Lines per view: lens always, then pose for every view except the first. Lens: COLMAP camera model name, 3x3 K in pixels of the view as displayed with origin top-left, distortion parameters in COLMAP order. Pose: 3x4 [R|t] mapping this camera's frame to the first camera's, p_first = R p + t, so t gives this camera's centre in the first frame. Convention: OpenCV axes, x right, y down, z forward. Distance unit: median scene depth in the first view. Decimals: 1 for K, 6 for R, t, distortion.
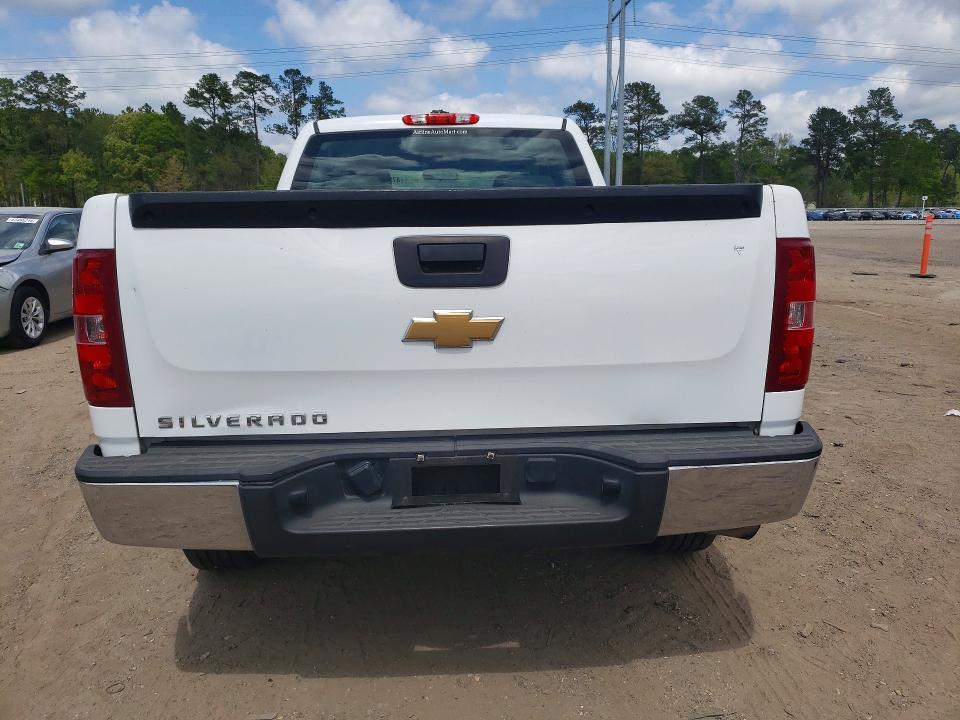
lens RADIAL K [[753.9, 0, 480.0], [0, 753.9, 360.0], [0, 0, 1]] dist [-0.009349, 0.003698]
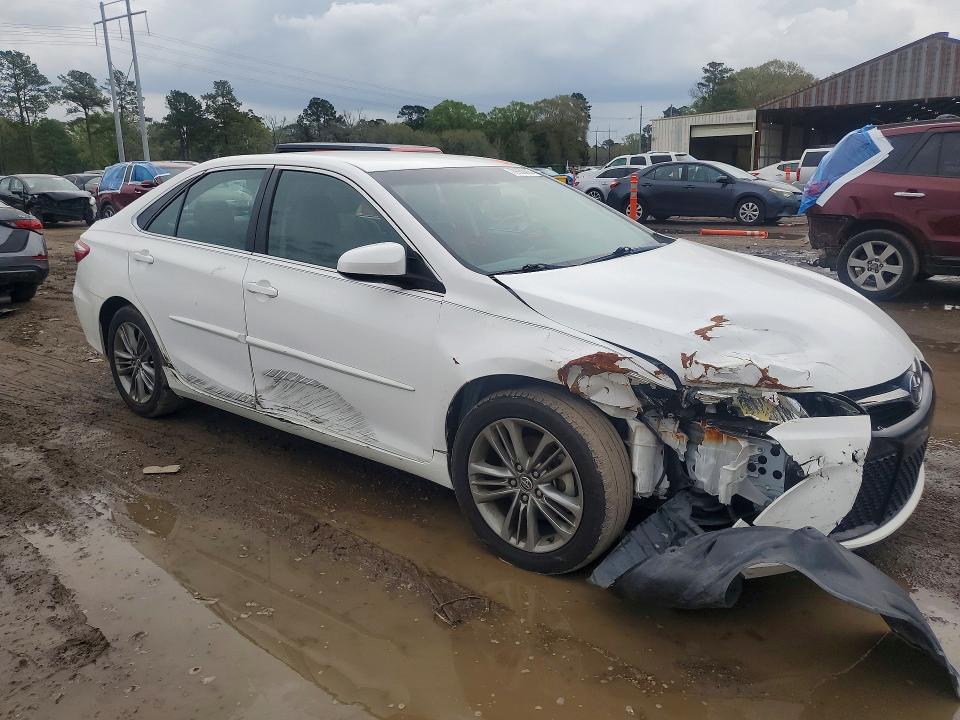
lens RADIAL K [[753.9, 0, 480.0], [0, 753.9, 360.0], [0, 0, 1]] dist [-0.009349, 0.003698]
pose [[0.618188, -0.187646, 0.763304, -0.253498], [0.158013, 0.980930, 0.113174, 0.027987], [-0.769985, 0.050649, 0.636049, -0.118250]]
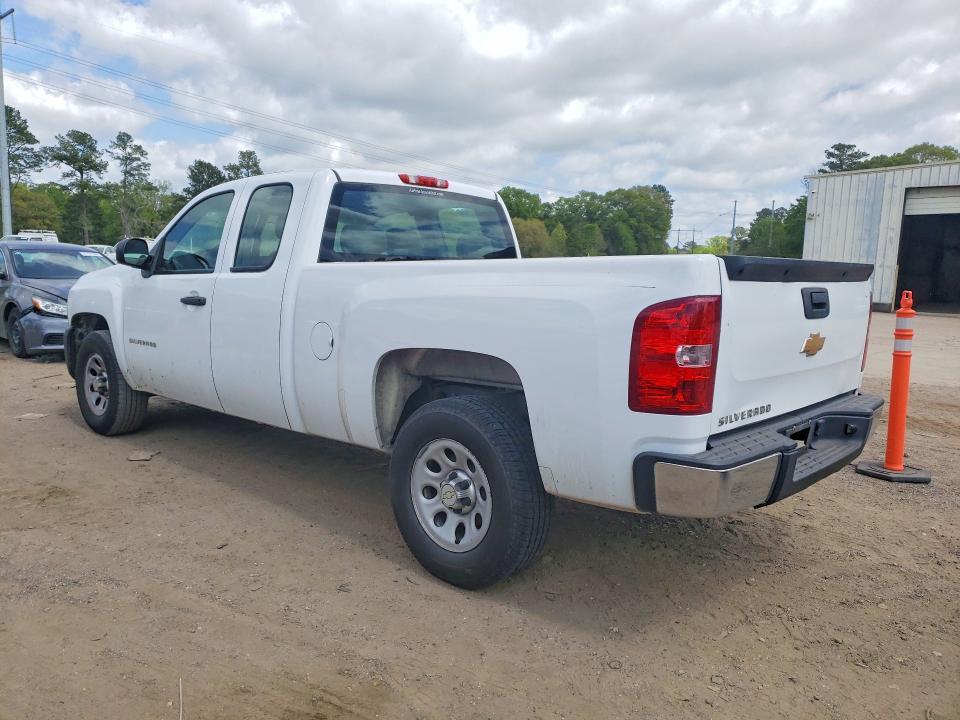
lens RADIAL K [[734.4, 0, 464.1], [0, 734.4, 364.0], [0, 0, 1]] dist [0.042027, -0.040551]
pose [[0.714727, -0.055753, 0.697178, -0.027473], [0.089835, 0.995879, -0.012457, -0.000762], [-0.693610, 0.071534, 0.716790, 0.005869]]
